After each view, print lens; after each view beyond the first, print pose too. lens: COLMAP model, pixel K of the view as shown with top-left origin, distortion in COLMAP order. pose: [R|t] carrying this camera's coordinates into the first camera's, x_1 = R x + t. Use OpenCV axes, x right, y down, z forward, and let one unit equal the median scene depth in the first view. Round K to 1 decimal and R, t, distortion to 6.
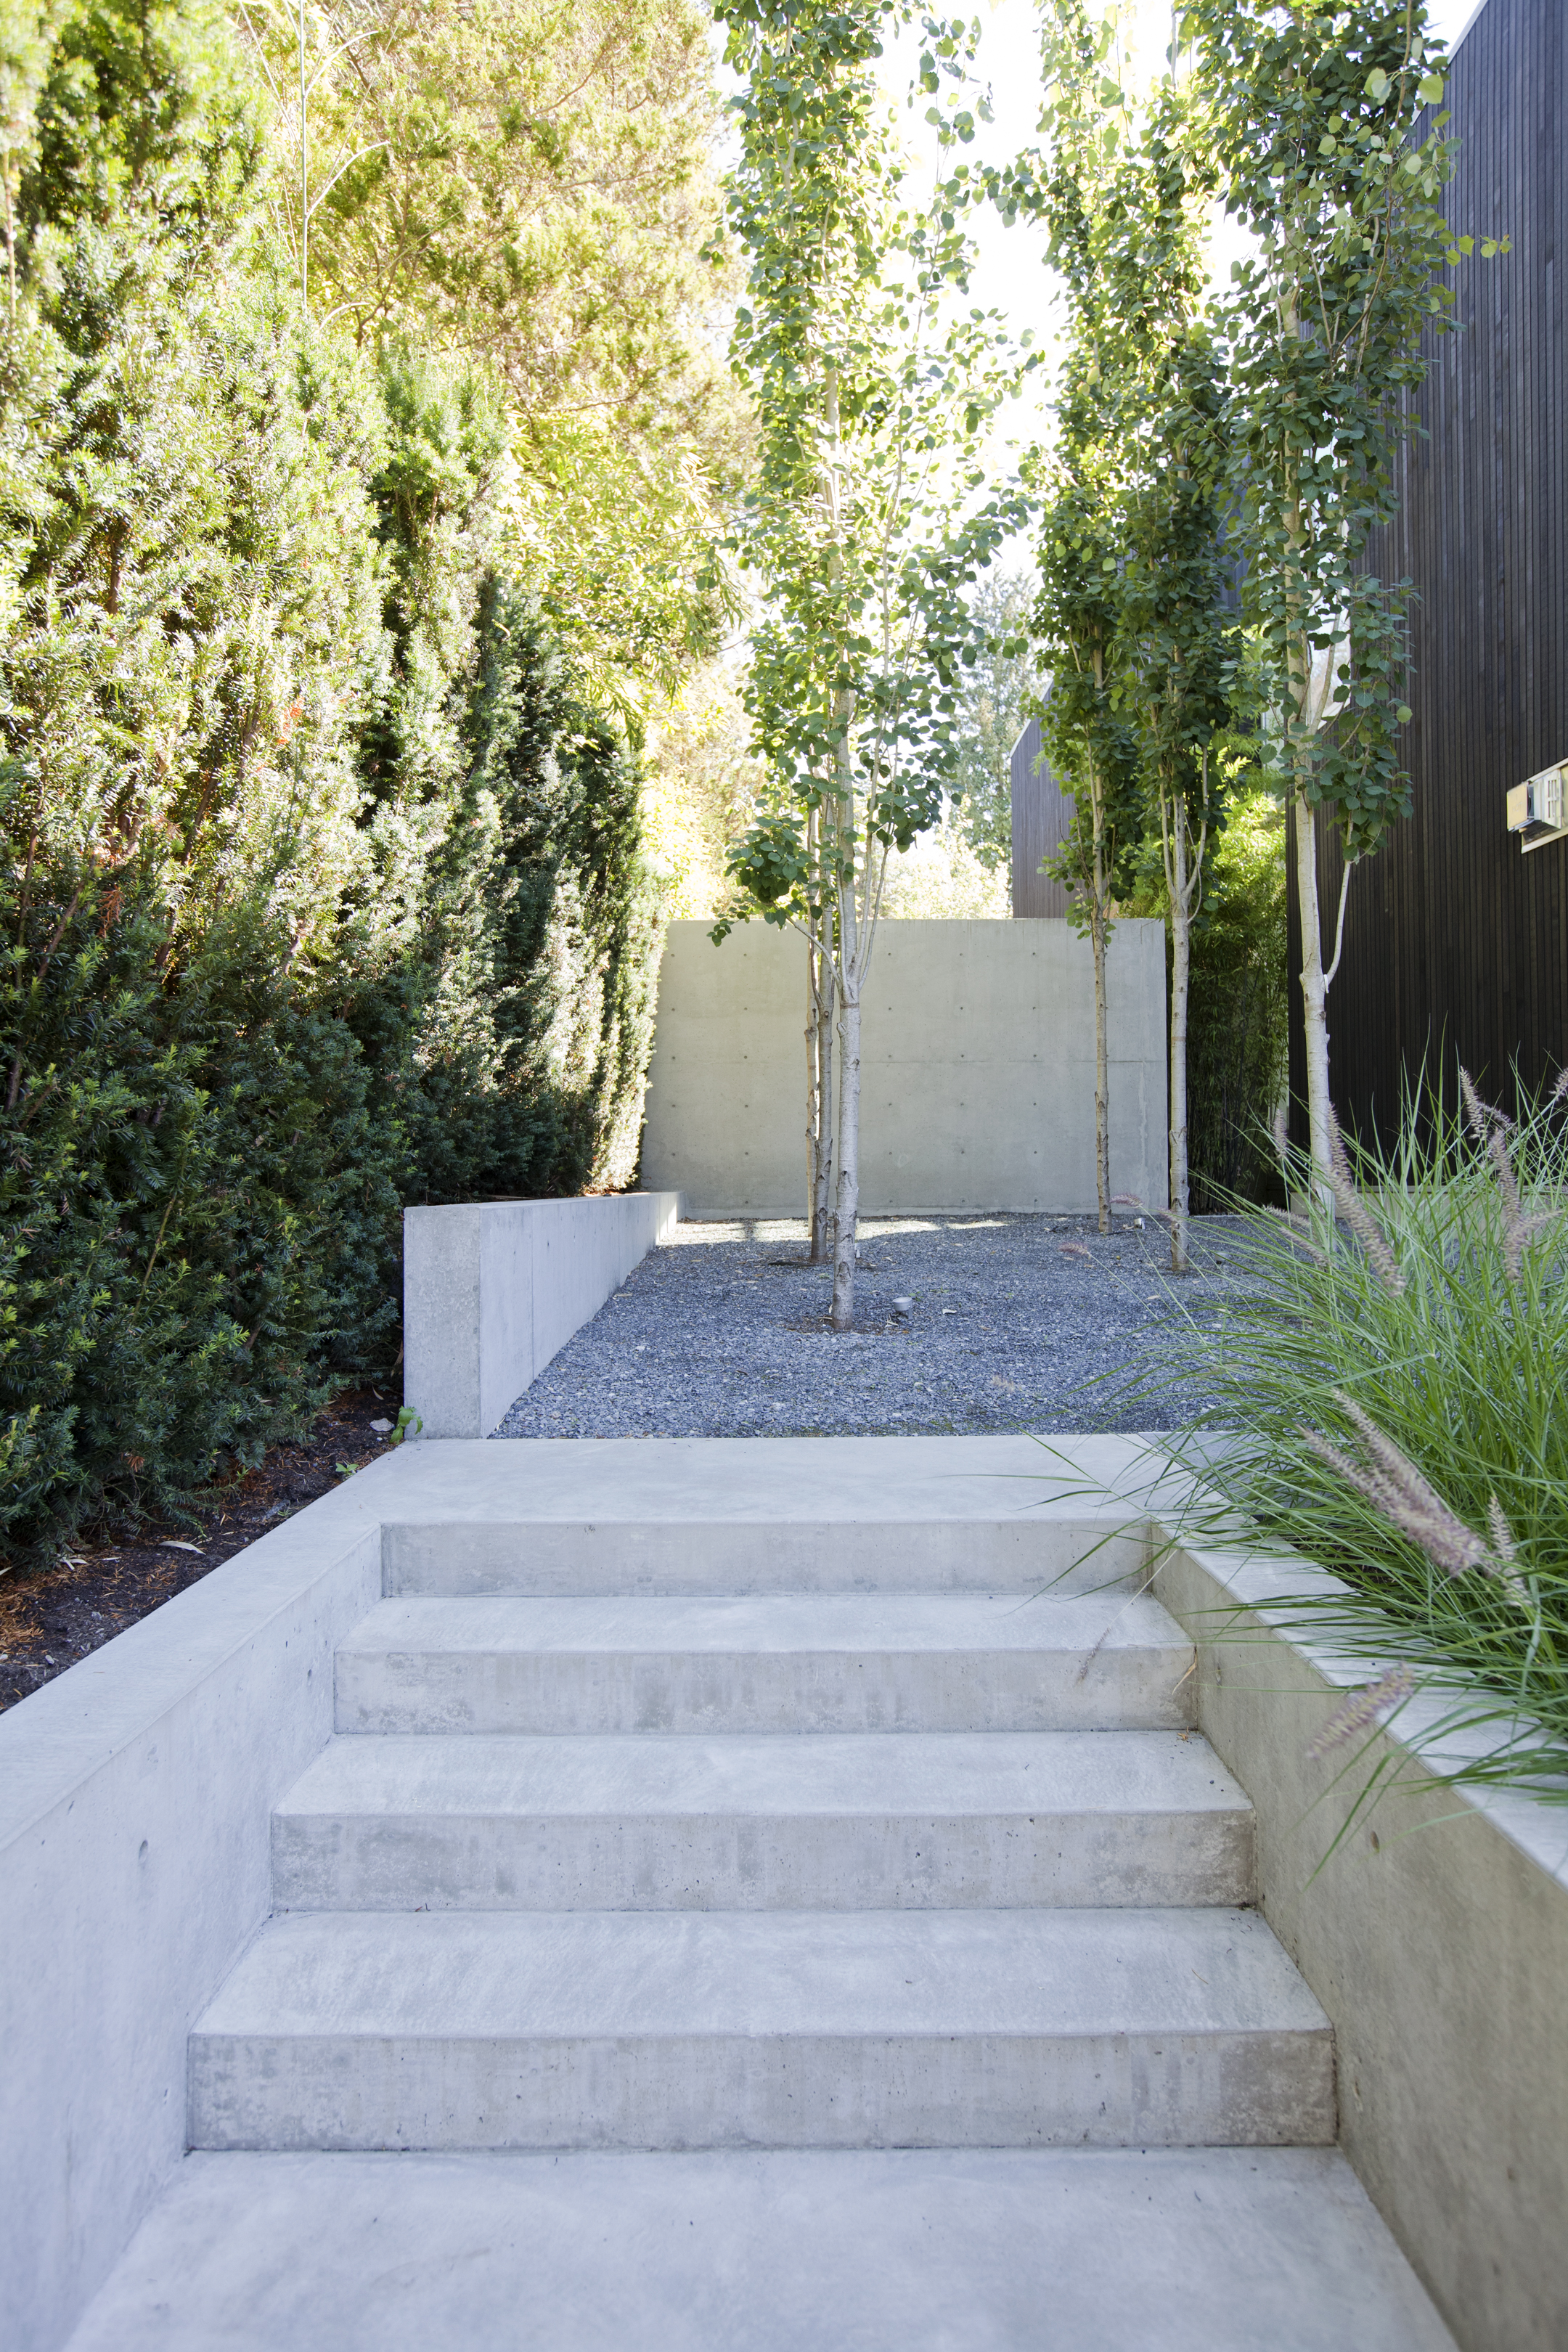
lens RADIAL K [[1441.0, 0, 784.0], [0, 1441.0, 1176.0], [0, 0, 1]] dist [-0.047657, 0.041895]
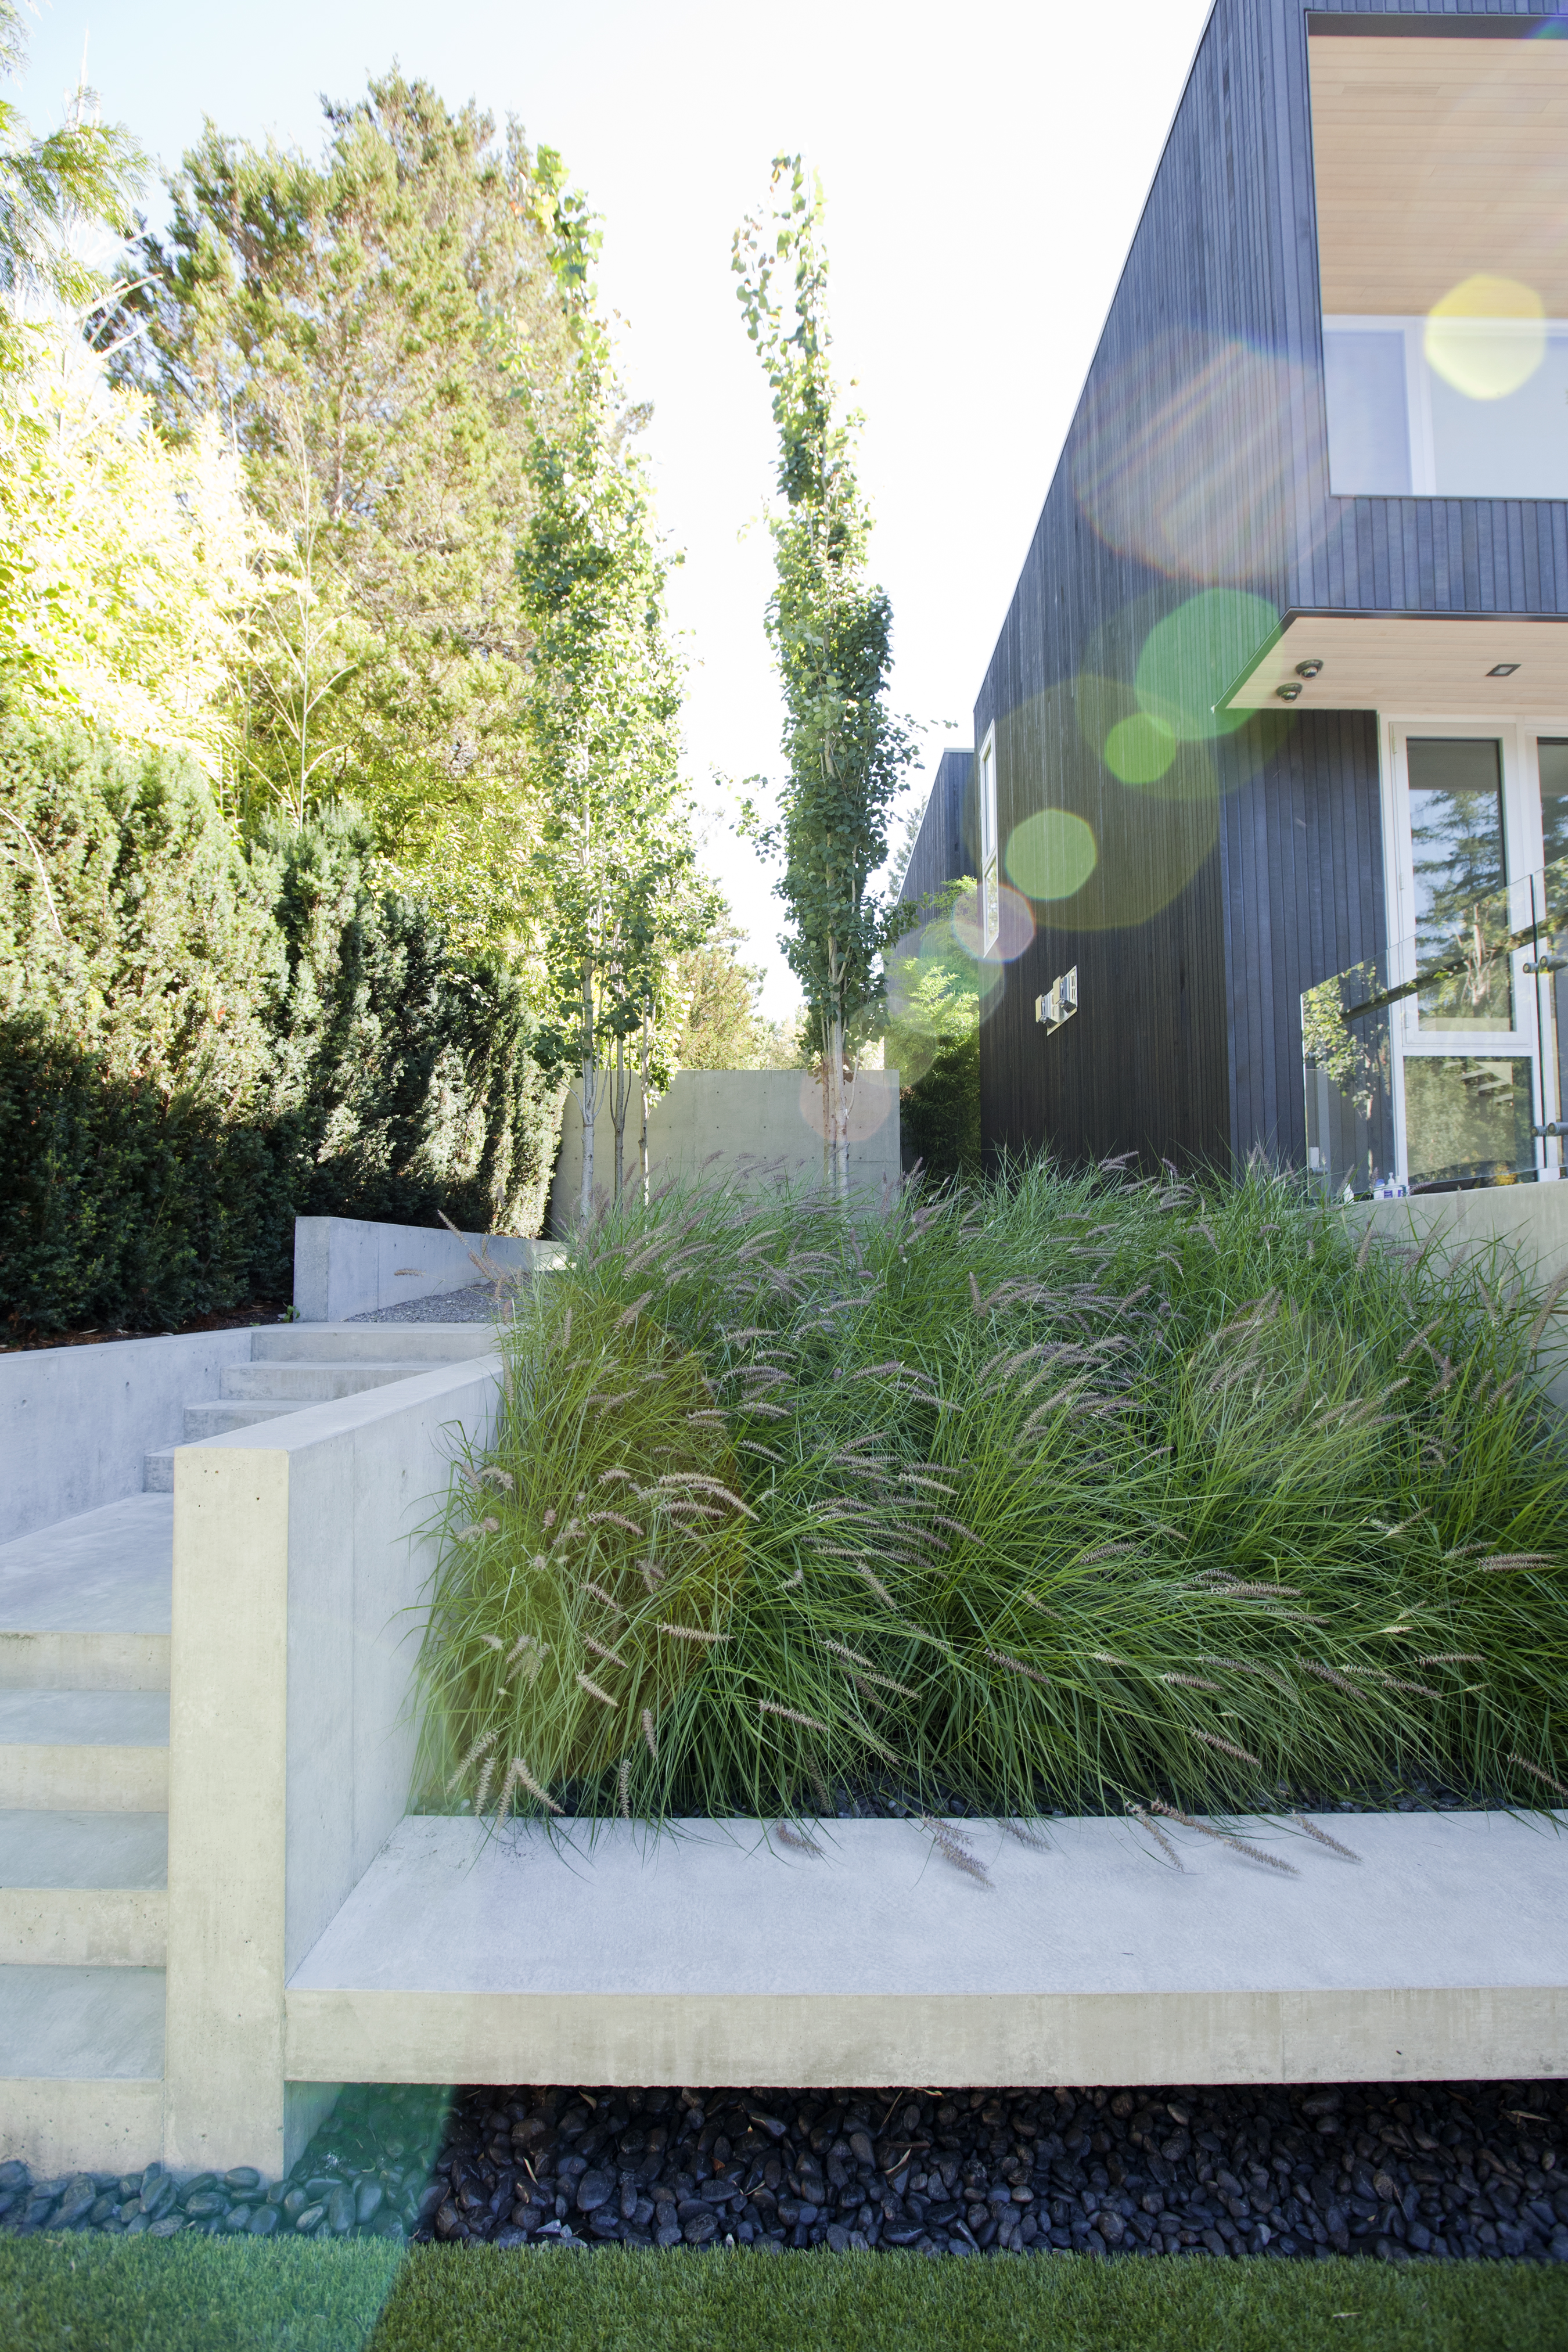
lens RADIAL K [[1128.7, 0, 780.8], [0, 1128.7, 1205.1], [0, 0, 1]] dist [-0.035567, -0.000130]
pose [[0.999974, 0.005092, 0.005089, 0.473608], [-0.004847, 0.998882, -0.047029, 0.081781], [-0.005323, 0.047003, 0.998881, -0.724797]]
